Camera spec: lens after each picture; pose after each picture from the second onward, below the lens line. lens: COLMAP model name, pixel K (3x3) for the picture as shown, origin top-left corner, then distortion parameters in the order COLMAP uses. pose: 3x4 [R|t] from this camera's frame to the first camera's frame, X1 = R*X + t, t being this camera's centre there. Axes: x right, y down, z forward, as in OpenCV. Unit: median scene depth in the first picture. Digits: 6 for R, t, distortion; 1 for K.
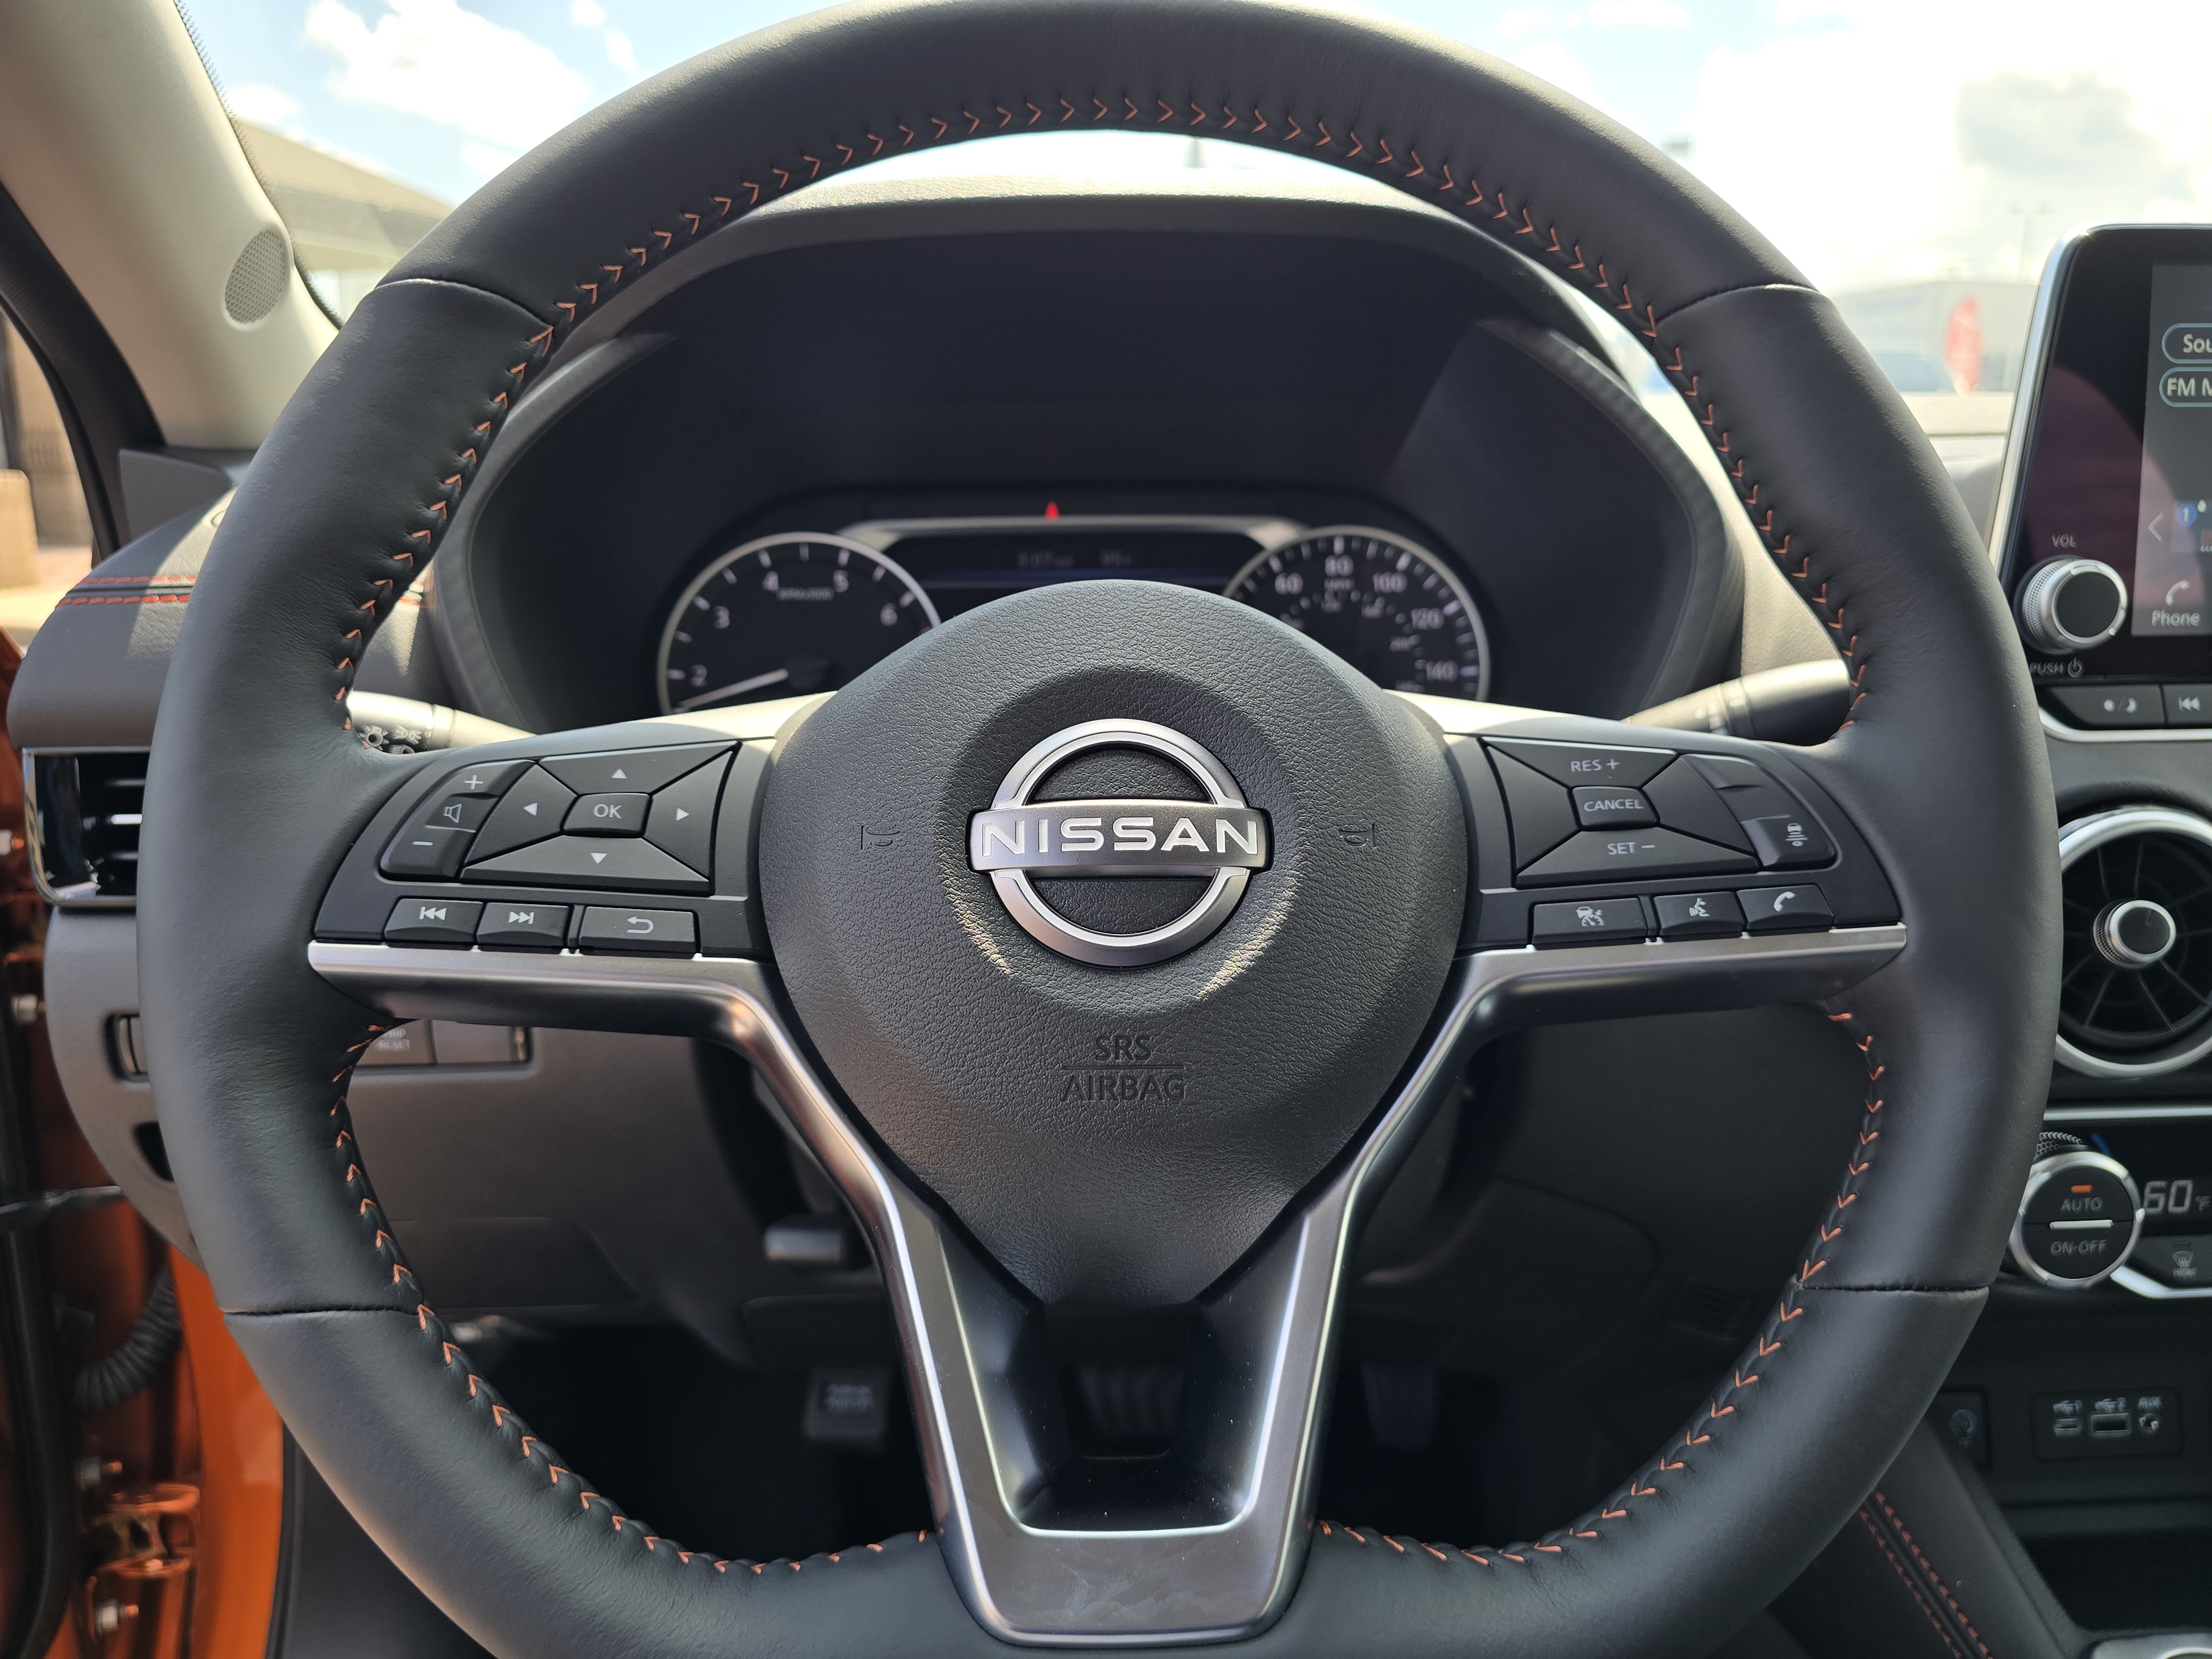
lens RADIAL K [[1535.8, 0, 1119.0], [0, 1535.8, 841.1], [0, 0, 1]] dist [0.061027, -0.059569]
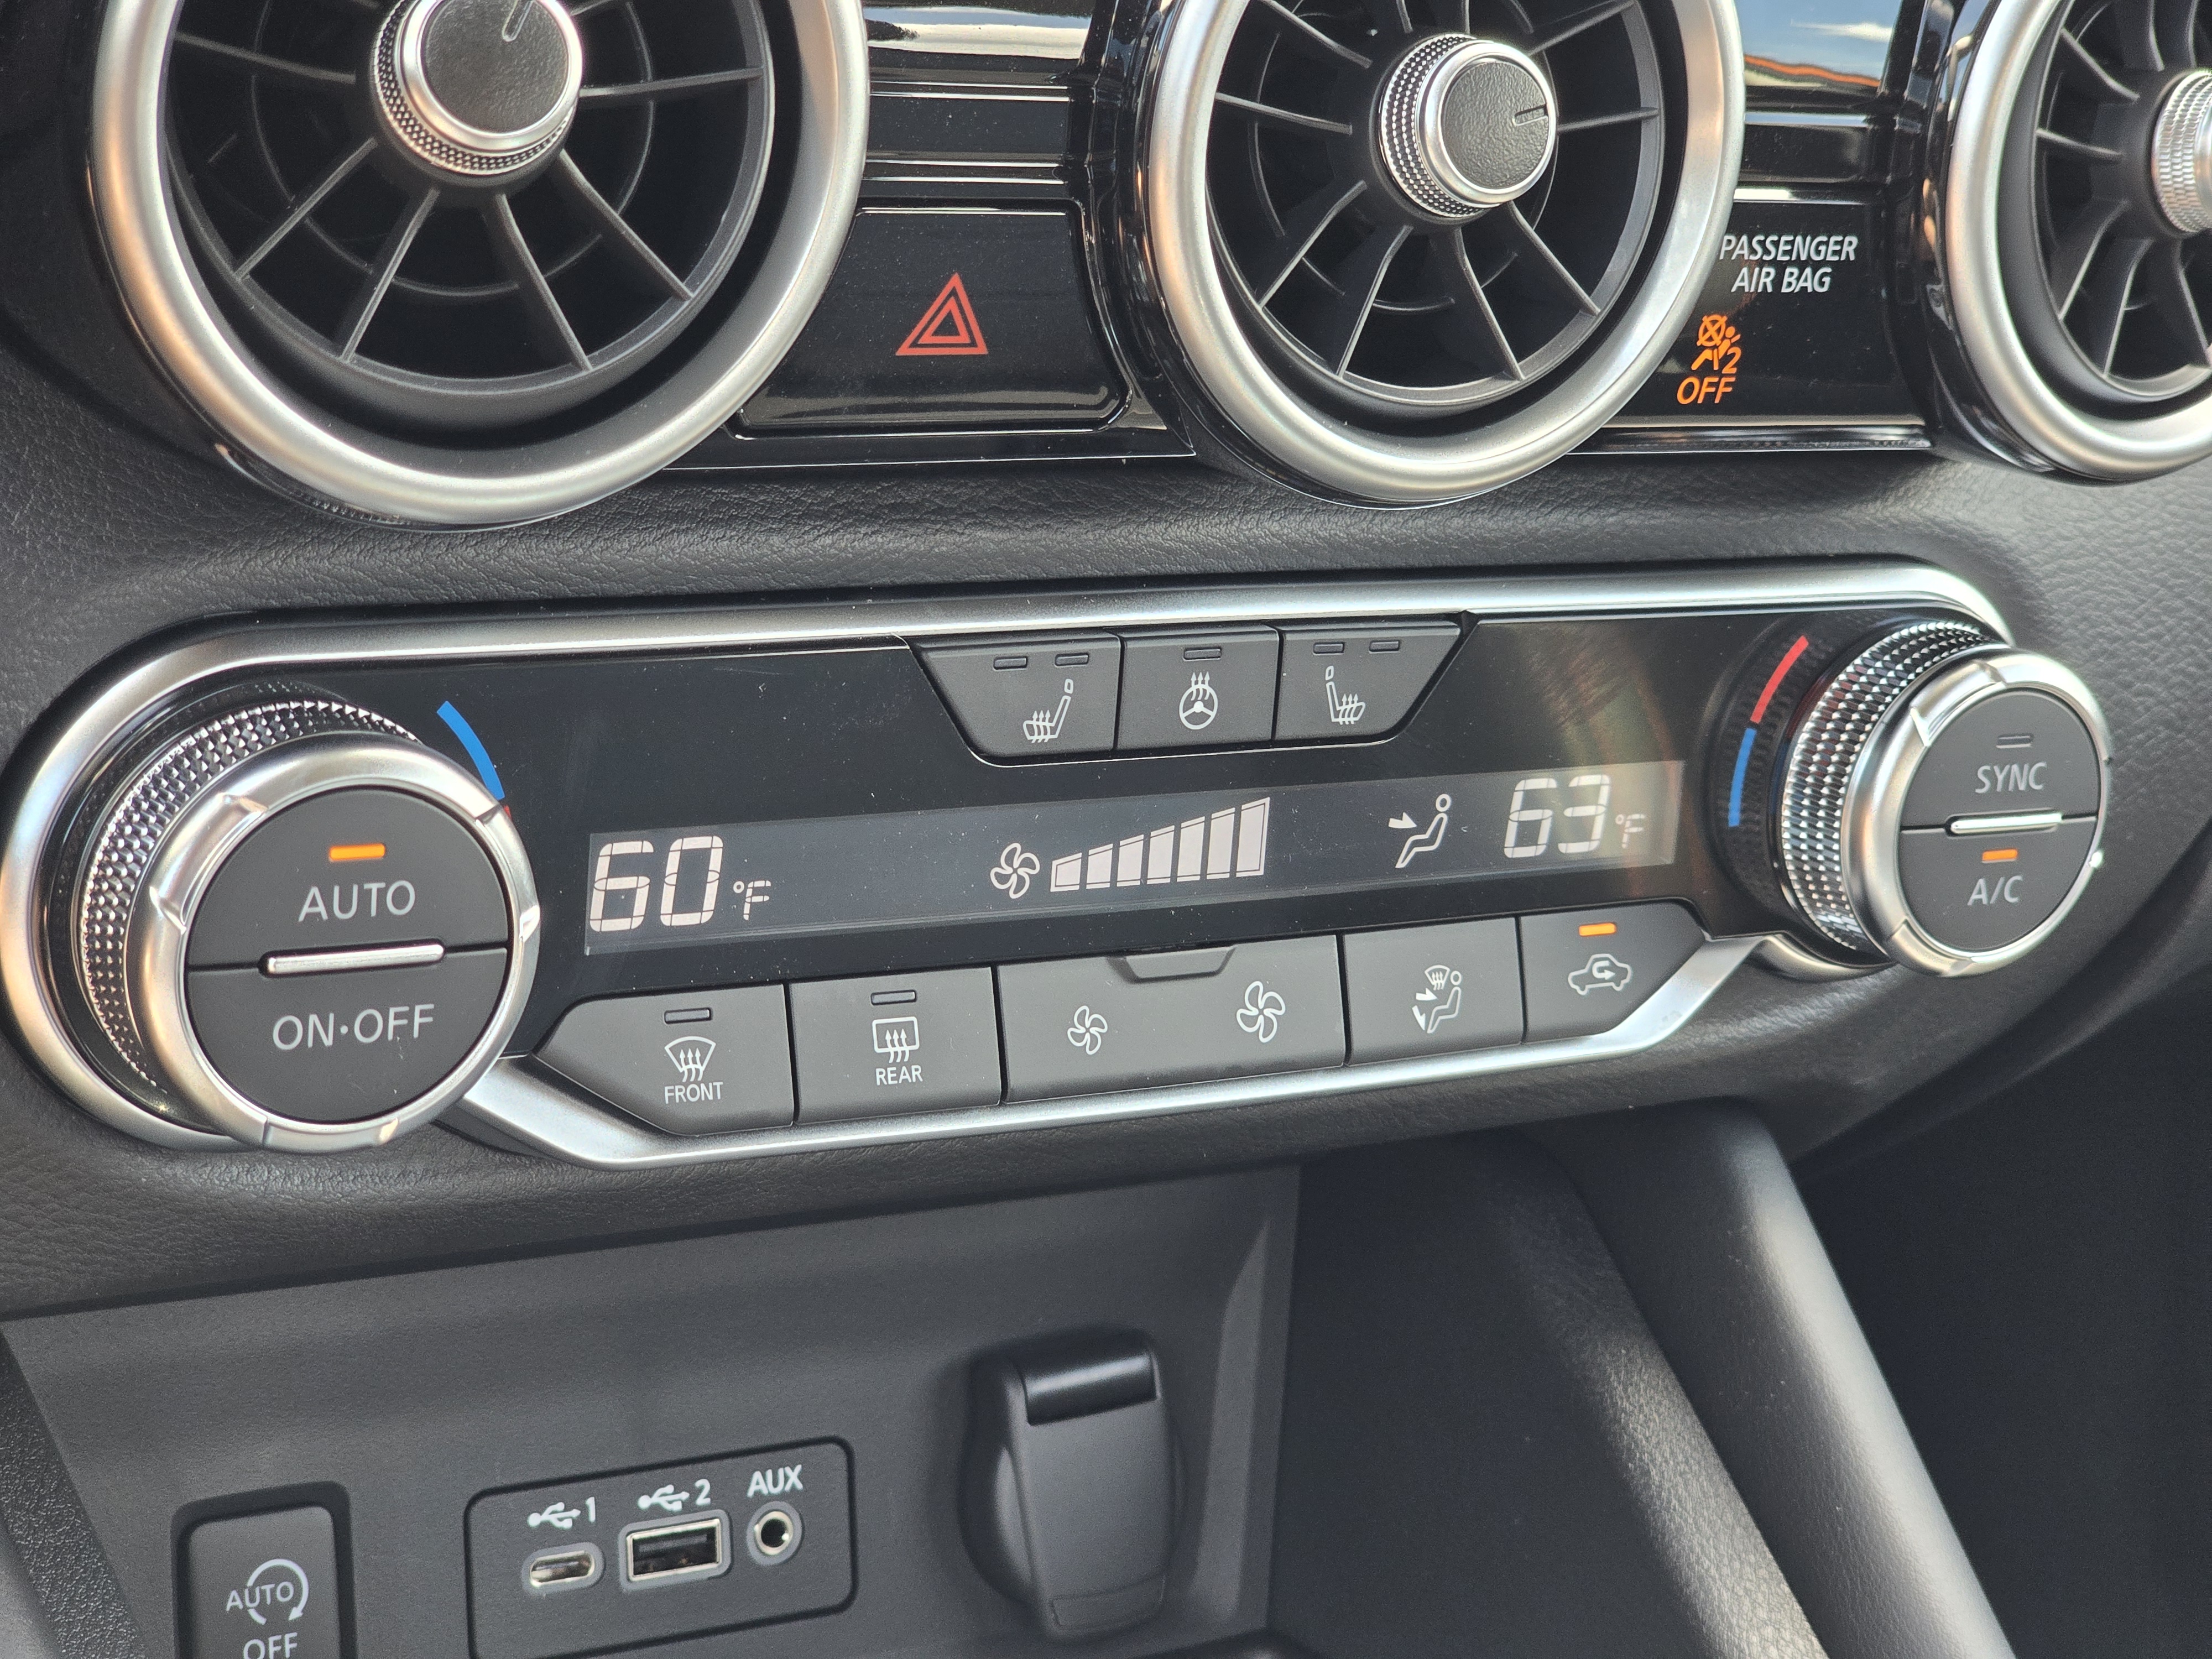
lens RADIAL K [[4357.2, 0, 1109.9], [0, 4357.2, 841.6], [0, 0, 1]] dist [-0.117780, 0.000000]
pose [[0.873094, -0.038680, 0.486016, 0.289136], [-0.029343, 0.990872, 0.131572, 0.088141], [-0.486669, -0.129136, 0.863989, 0.110067]]
